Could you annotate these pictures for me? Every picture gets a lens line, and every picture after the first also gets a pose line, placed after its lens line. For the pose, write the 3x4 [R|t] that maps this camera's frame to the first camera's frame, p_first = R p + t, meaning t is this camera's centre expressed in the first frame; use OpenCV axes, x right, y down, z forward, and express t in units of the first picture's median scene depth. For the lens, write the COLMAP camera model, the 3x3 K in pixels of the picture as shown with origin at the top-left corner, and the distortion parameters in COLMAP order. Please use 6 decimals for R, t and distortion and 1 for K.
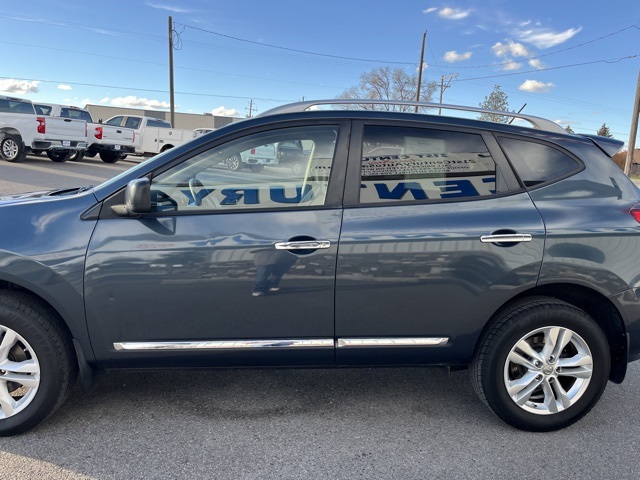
lens RADIAL K [[483.9, 0, 313.7], [0, 483.9, 235.5], [0, 0, 1]] dist [0.076467, -0.101165]
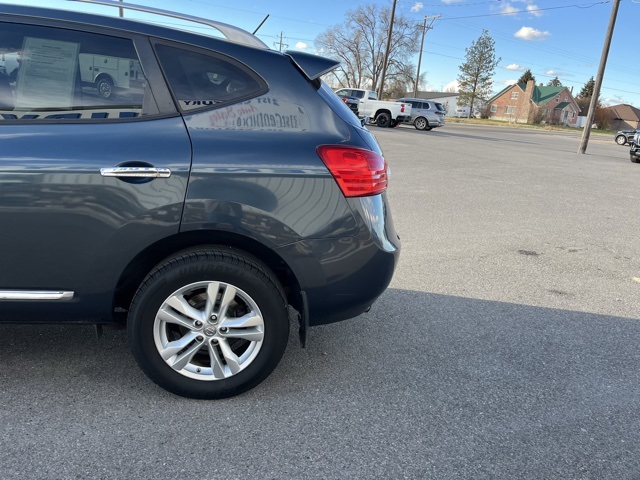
lens RADIAL K [[483.9, 0, 311.2], [0, 483.9, 234.6], [0, 0, 1]] dist [0.076467, -0.101165]
pose [[0.998942, 0.034912, 0.029943, 0.533834], [-0.038016, 0.993173, 0.110279, 0.006413], [-0.025889, -0.111301, 0.993449, 0.146814]]
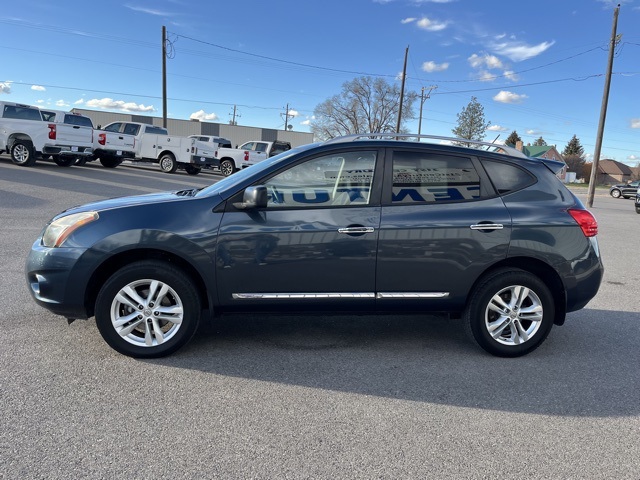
lens RADIAL K [[483.9, 0, 322.3], [0, 483.9, 235.7], [0, 0, 1]] dist [0.076467, -0.101165]
pose [[0.998281, 0.004682, 0.058423, -0.168444], [-0.004006, 0.999924, -0.011679, 0.043394], [-0.058473, 0.011425, 0.998224, -0.398025]]
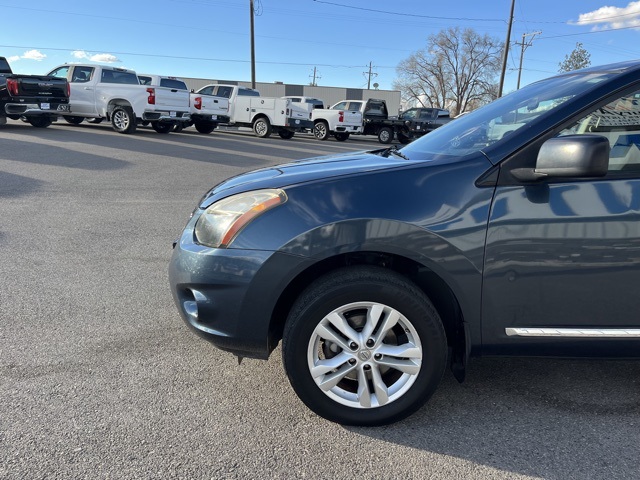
lens RADIAL K [[483.9, 0, 321.9], [0, 483.9, 240.8], [0, 0, 1]] dist [0.076467, -0.101165]
pose [[0.995178, 0.005992, -0.097907, -0.500106], [0.001038, 0.997433, 0.071594, 0.000631], [0.098085, -0.071350, 0.992617, 0.085096]]
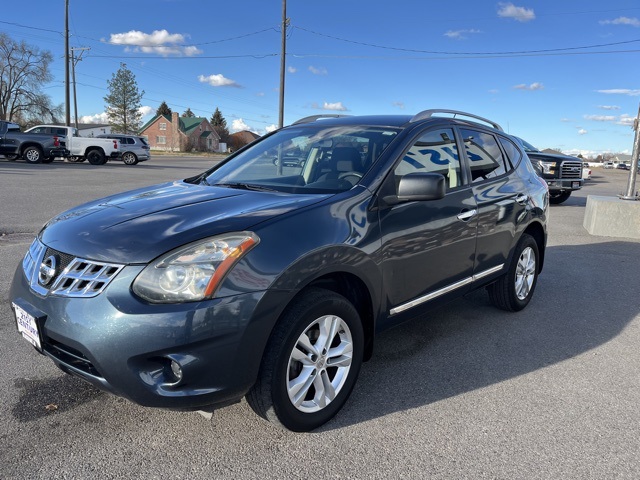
lens RADIAL K [[483.9, 0, 318.6], [0, 483.9, 242.5], [0, 0, 1]] dist [0.076467, -0.101165]
pose [[0.739237, -0.142688, 0.658155, -1.007428], [0.106835, 0.989768, 0.094585, -0.061079], [-0.664917, 0.000394, 0.746917, 0.165870]]
